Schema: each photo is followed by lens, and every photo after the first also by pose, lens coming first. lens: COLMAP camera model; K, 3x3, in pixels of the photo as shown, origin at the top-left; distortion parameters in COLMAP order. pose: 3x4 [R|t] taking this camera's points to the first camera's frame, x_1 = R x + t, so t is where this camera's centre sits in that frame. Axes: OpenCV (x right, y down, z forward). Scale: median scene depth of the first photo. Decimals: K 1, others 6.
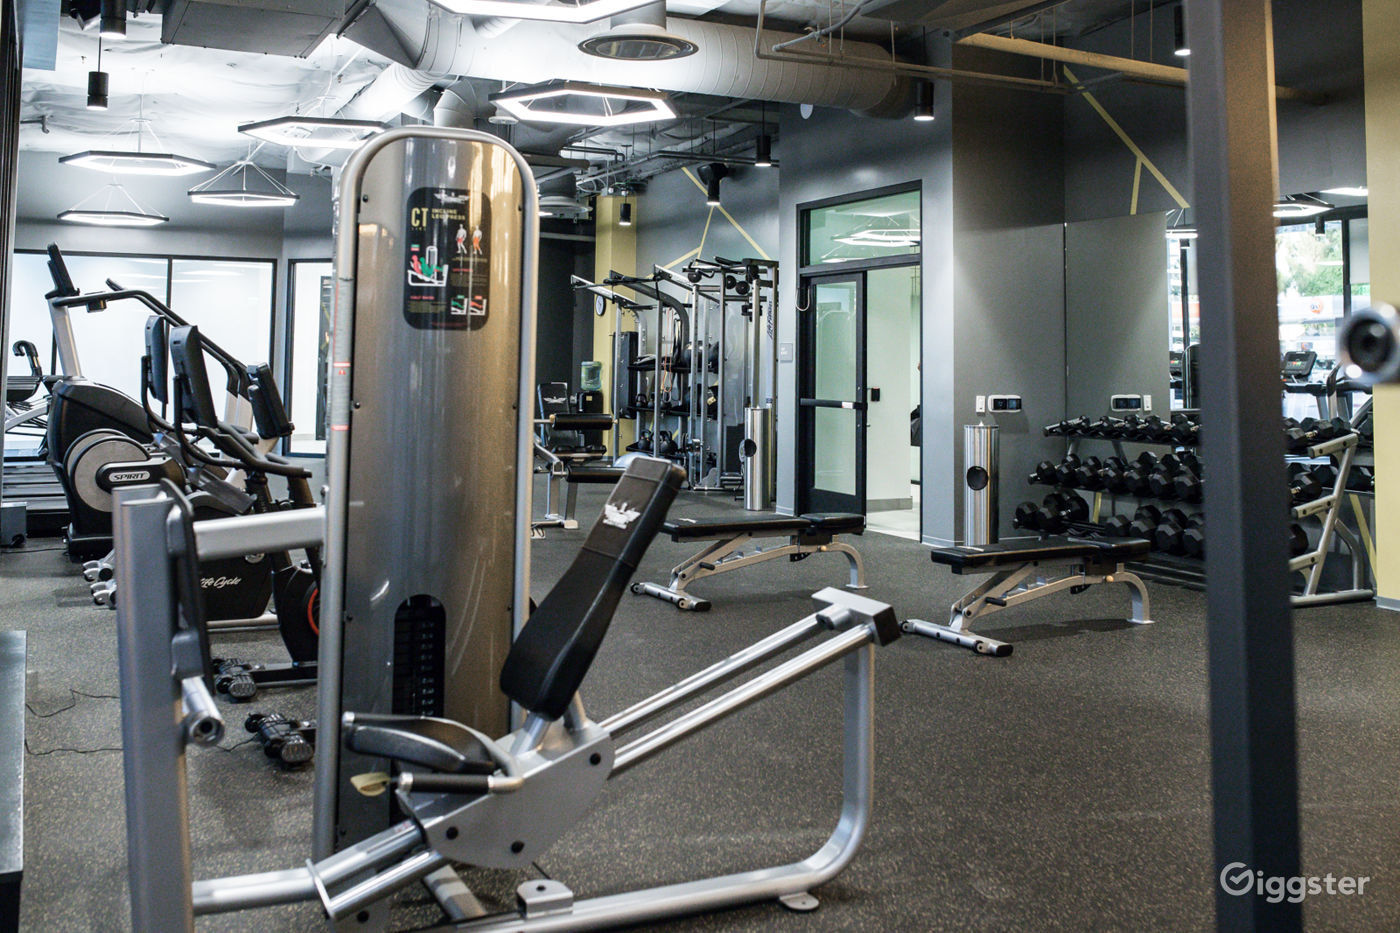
lens RADIAL K [[1378.2, 0, 694.4], [0, 1378.2, 272.4], [0, 0, 1]] dist [0.004177, -0.002289]
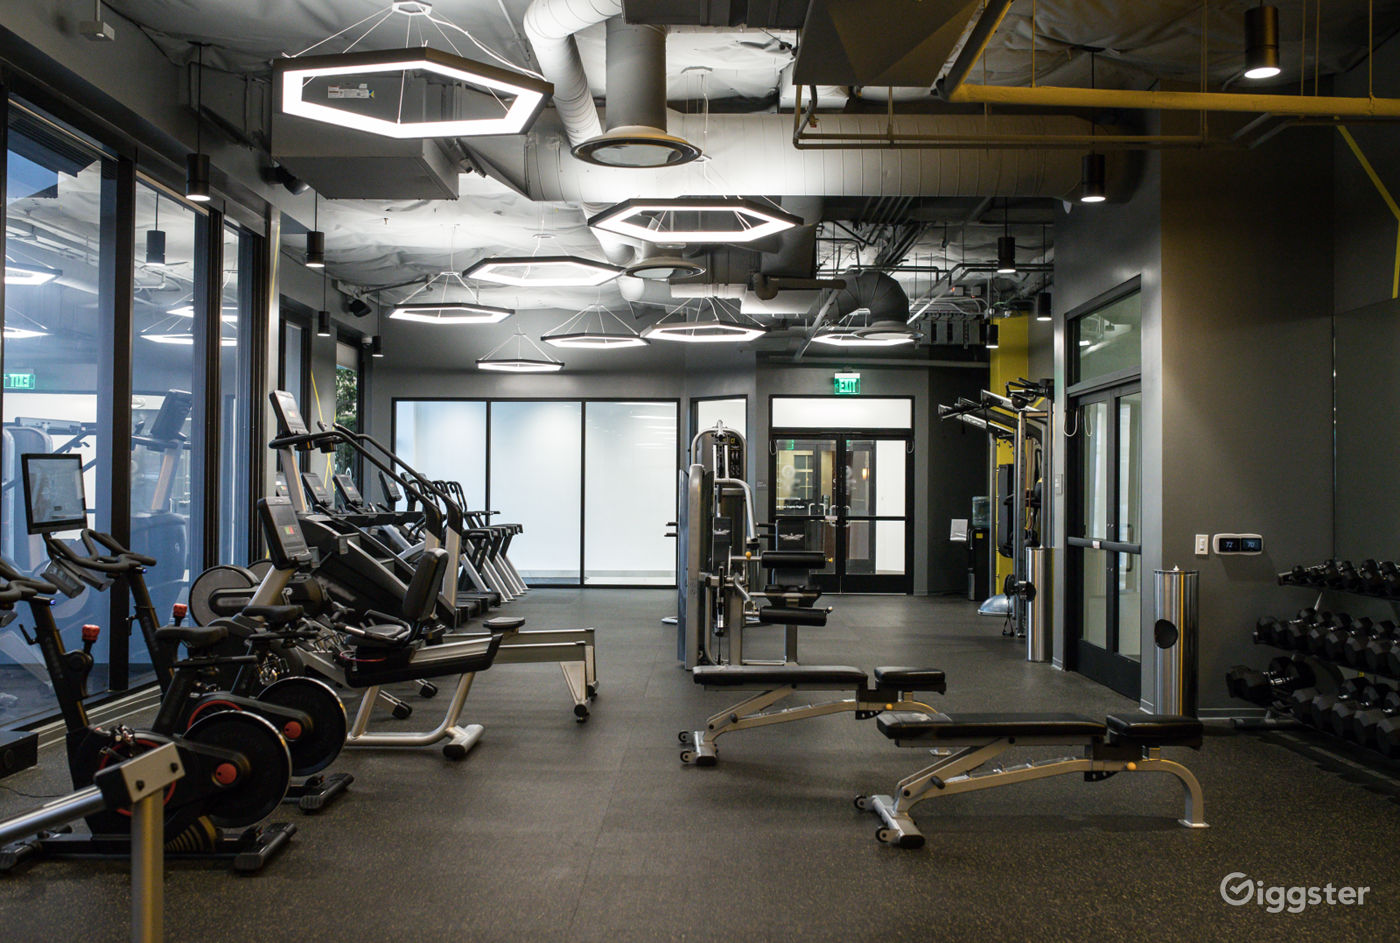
lens RADIAL K [[1389.1, 0, 700.0], [0, 1389.1, 471.5], [0, 0, 1]] dist [-0.034079, 0.012580]
pose [[0.901767, -0.012295, -0.432048, 0.287937], [0.031611, 0.998794, 0.037555, 0.011604], [0.431065, -0.047523, 0.901069, 0.130329]]
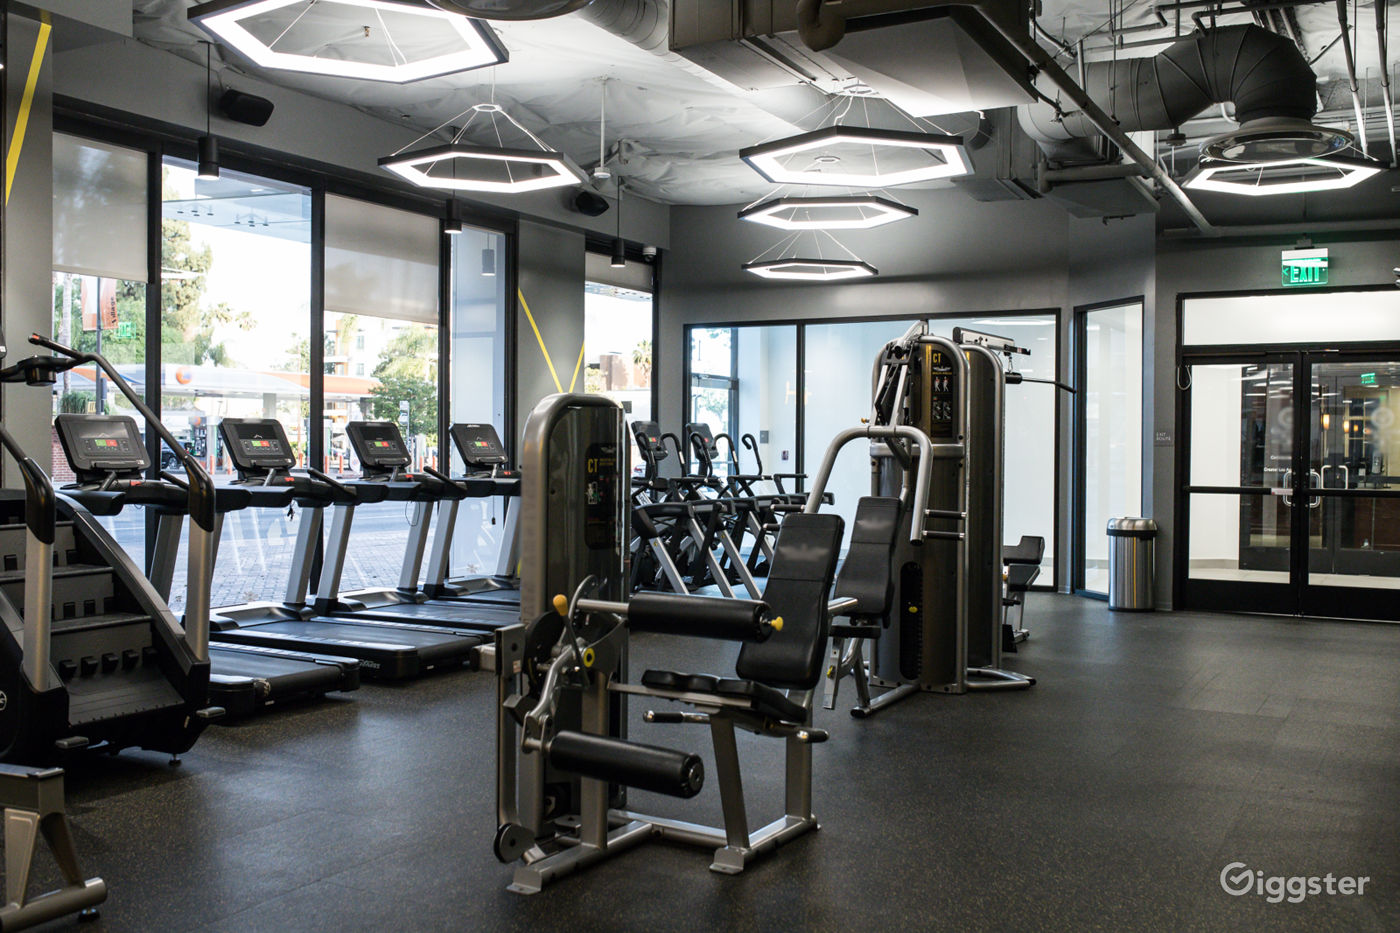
lens RADIAL K [[1370.8, 0, 700.0], [0, 1370.8, 466.5], [0, 0, 1]] dist [-0.075908, 0.142738]
pose [[0.598700, 0.007062, -0.800942, 0.246737], [0.051525, 0.997550, 0.047310, 0.050339], [0.799314, -0.069593, 0.596870, 0.816557]]
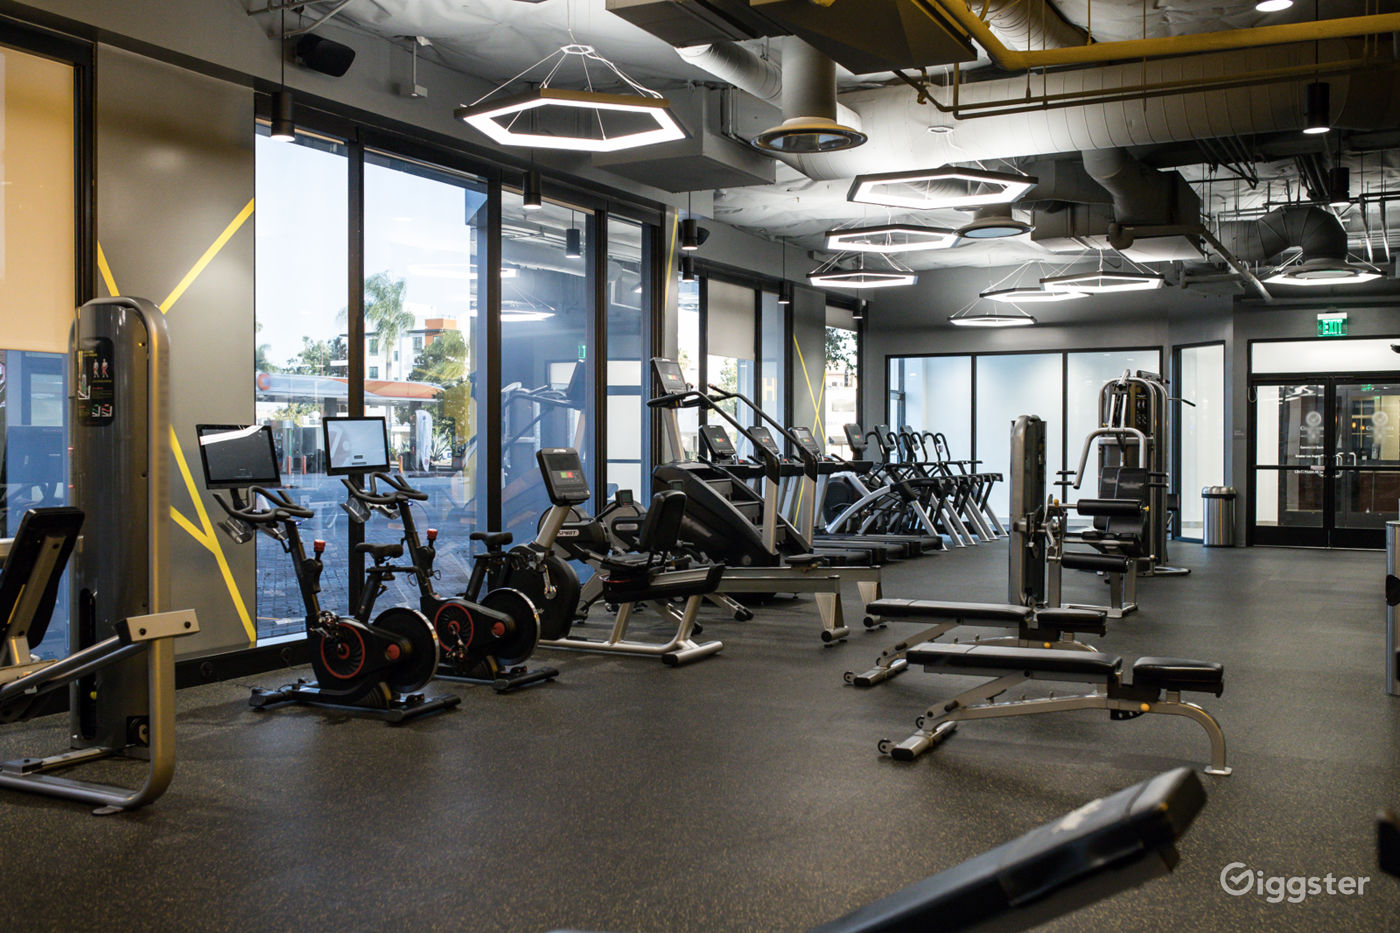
lens RADIAL K [[1370.8, 0, 700.0], [0, 1370.8, 466.5], [0, 0, 1]] dist [-0.075908, 0.142738]
pose [[0.604592, 0.003176, -0.796529, 0.529189], [0.057787, 0.997182, 0.047839, 0.019903], [0.794436, -0.074952, 0.602705, 0.221416]]
